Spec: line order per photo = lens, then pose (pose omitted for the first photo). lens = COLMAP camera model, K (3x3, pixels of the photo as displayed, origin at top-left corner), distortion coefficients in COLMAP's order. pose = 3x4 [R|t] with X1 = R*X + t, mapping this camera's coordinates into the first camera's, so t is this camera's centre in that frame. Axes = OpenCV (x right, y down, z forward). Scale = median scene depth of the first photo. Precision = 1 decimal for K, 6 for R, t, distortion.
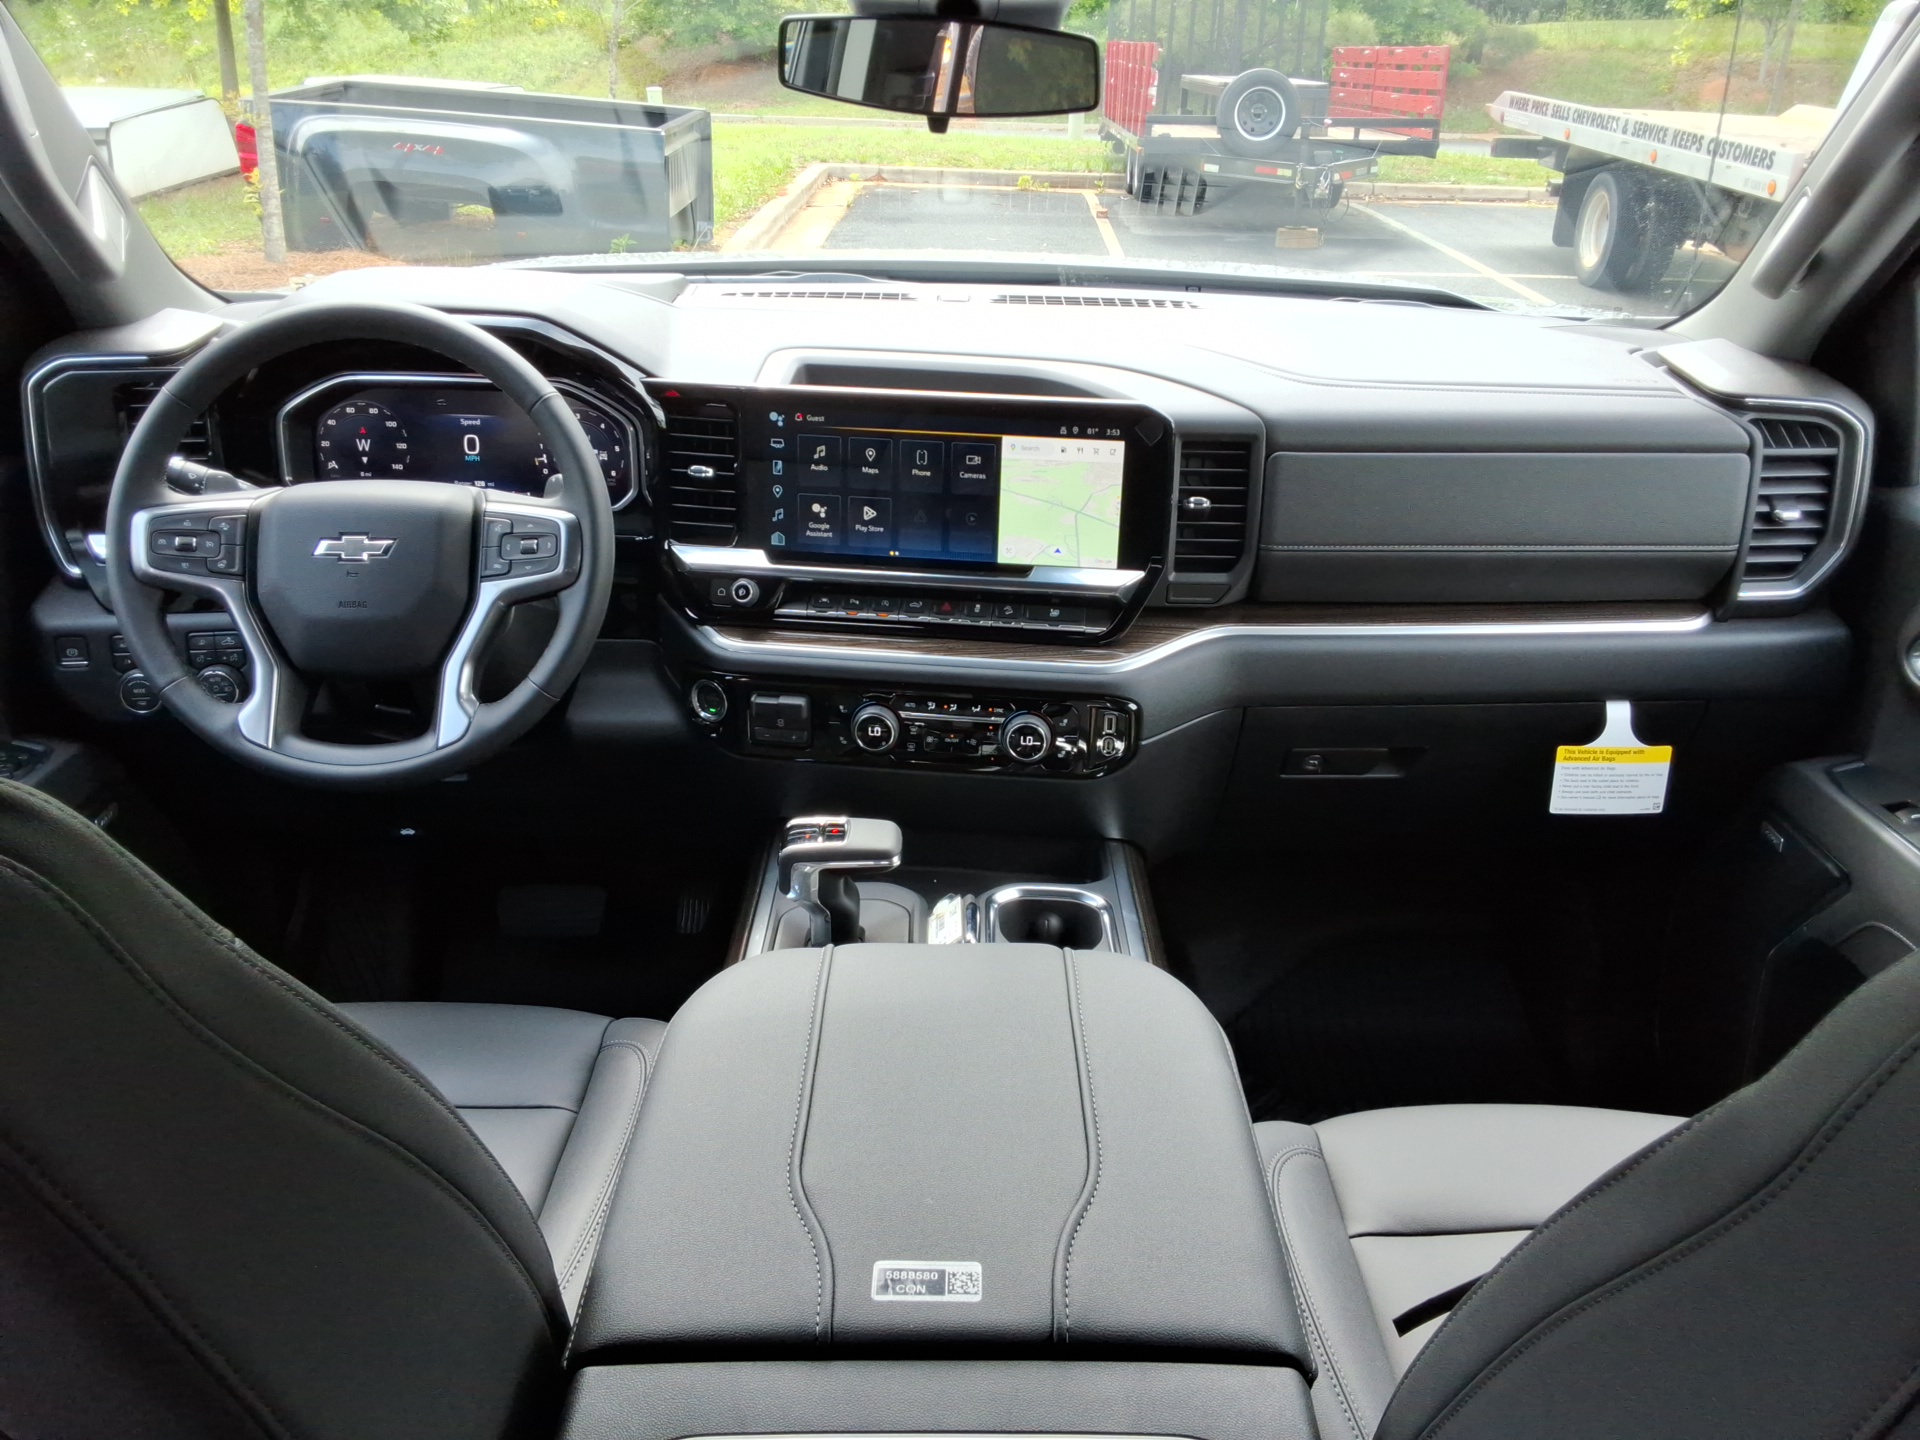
lens RADIAL K [[1544.4, 0, 970.7], [0, 1544.4, 704.0], [0, 0, 1]] dist [0.075299, -0.117968]
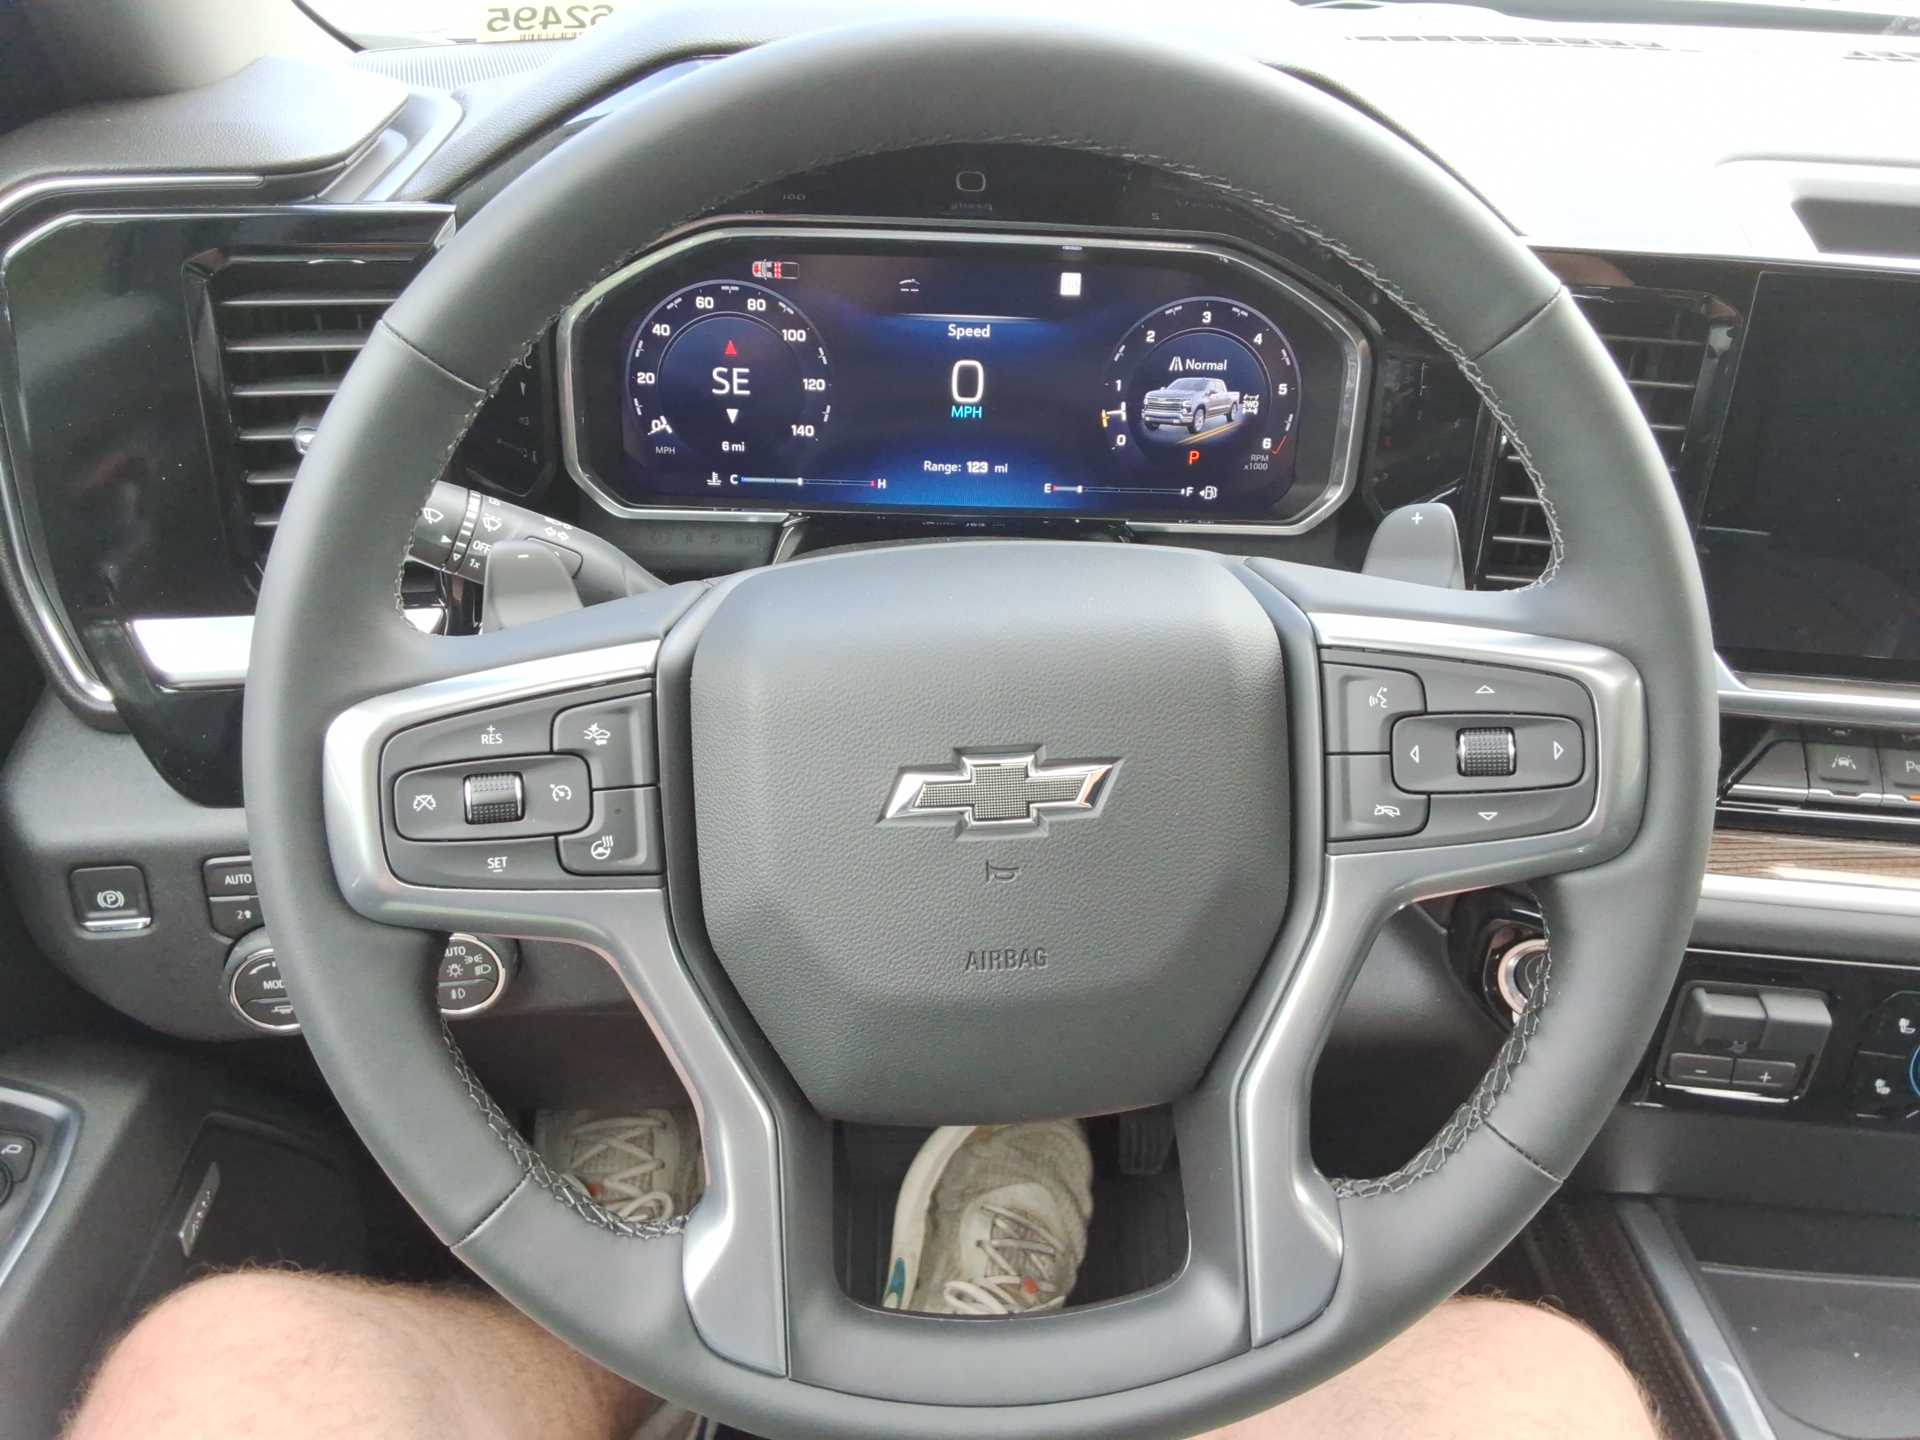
lens RADIAL K [[1523.1, 0, 983.7], [0, 1523.1, 718.9], [0, 0, 1]] dist [0.131228, -0.222251]
pose [[0.999809, 0.002939, 0.019315, -0.347980], [-0.005275, 0.992513, 0.122027, -0.133067], [-0.018811, -0.122105, 0.992339, 0.586943]]
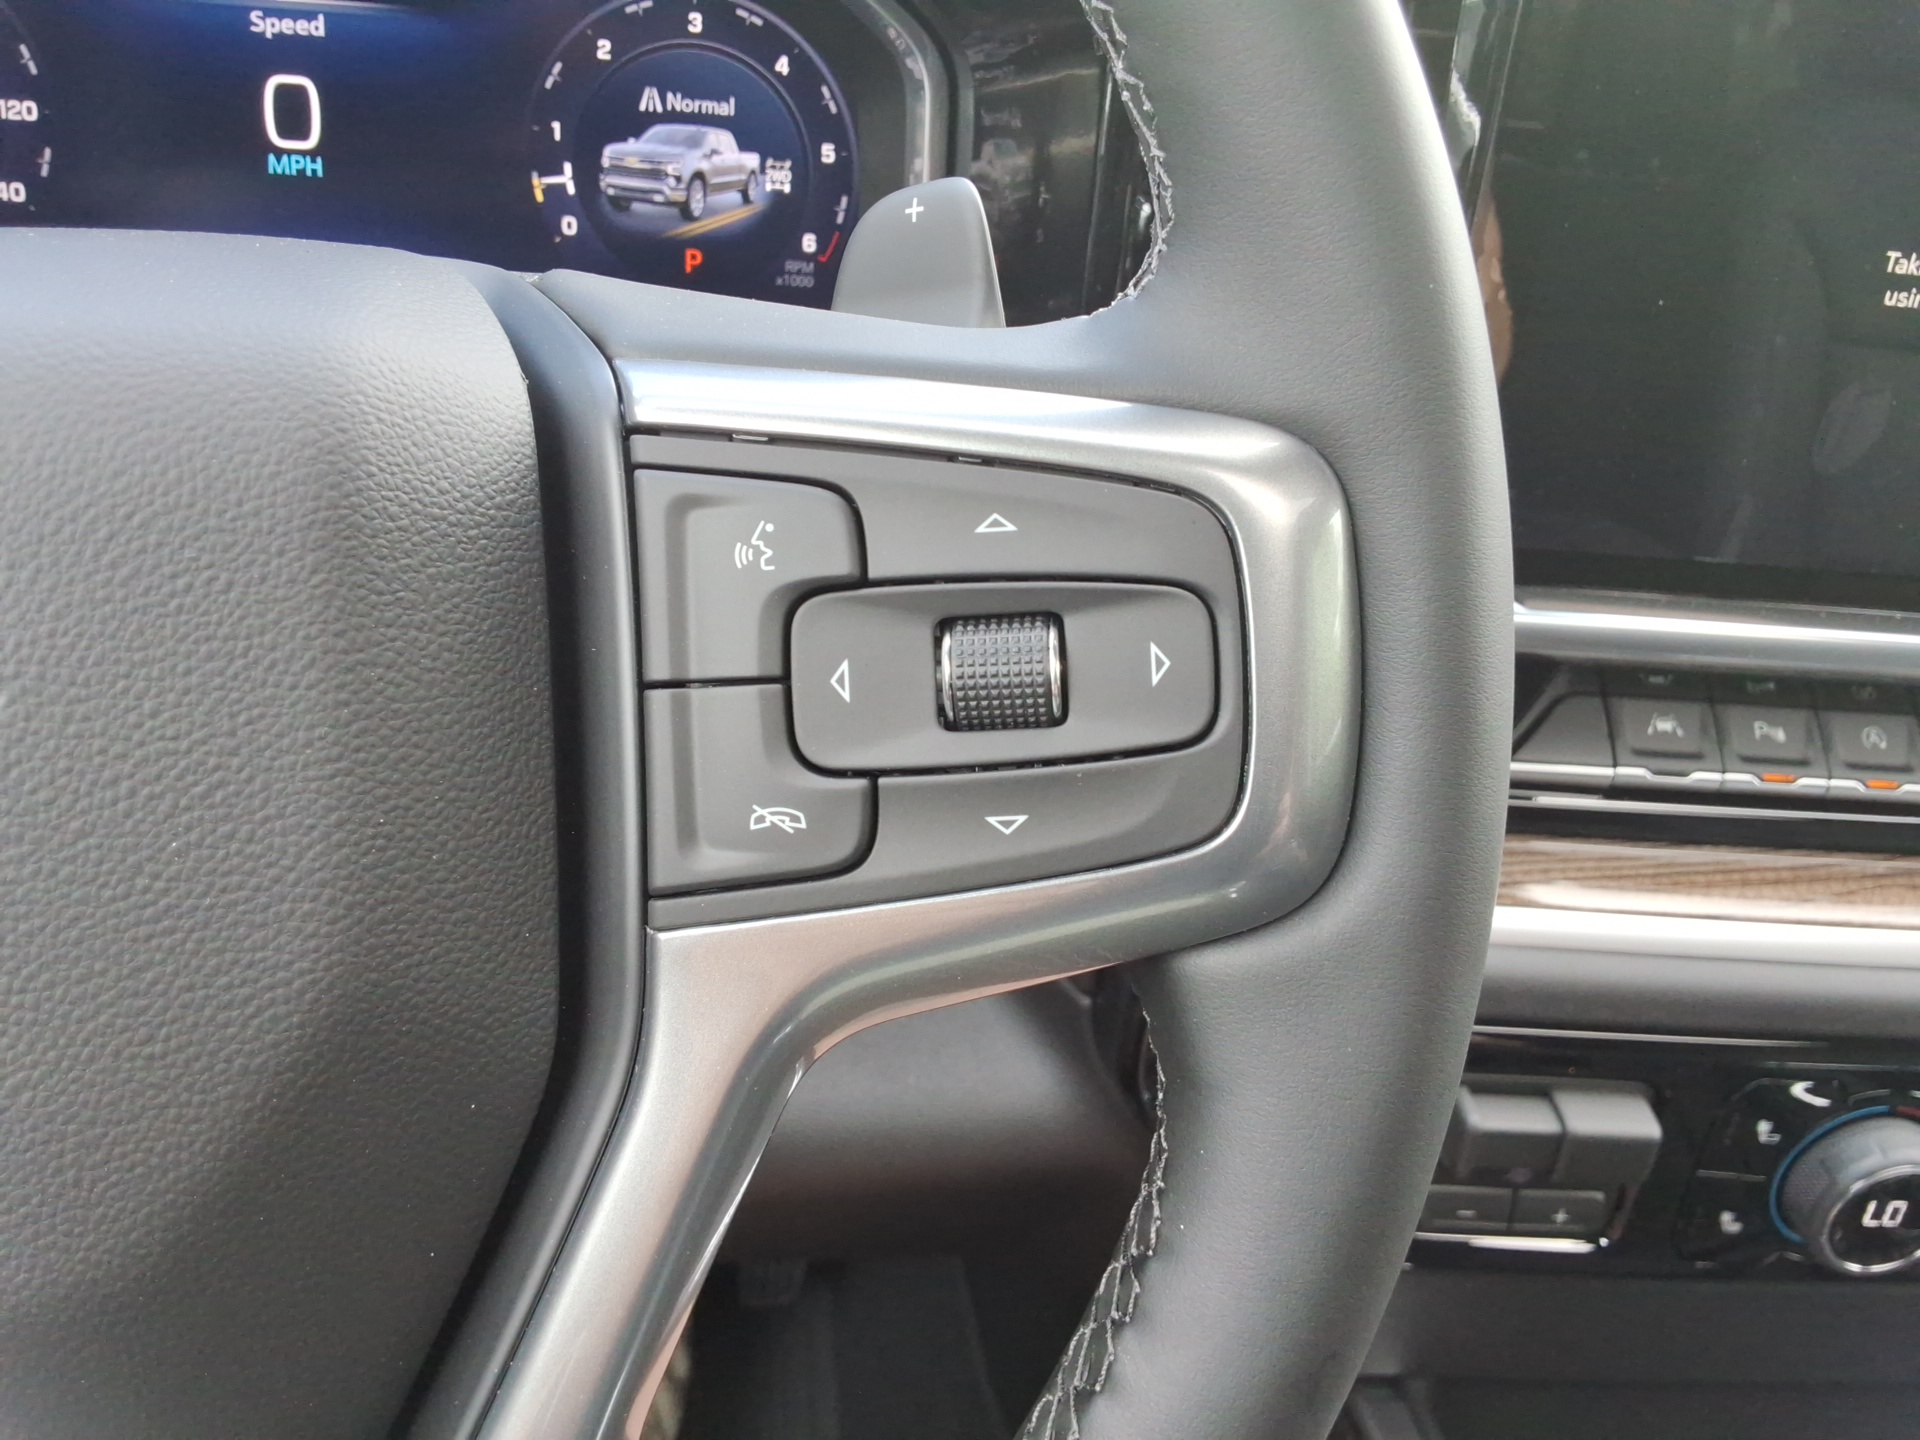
lens RADIAL K [[1622.0, 0, 960.0], [0, 1622.0, 720.0], [0, 0, 1]] dist [0.112990, -0.227680]
pose [[0.985959, -0.012025, 0.166552, -0.274384], [-0.007635, 0.993114, 0.116900, -0.104010], [-0.166811, -0.116531, 0.979079, 0.742426]]
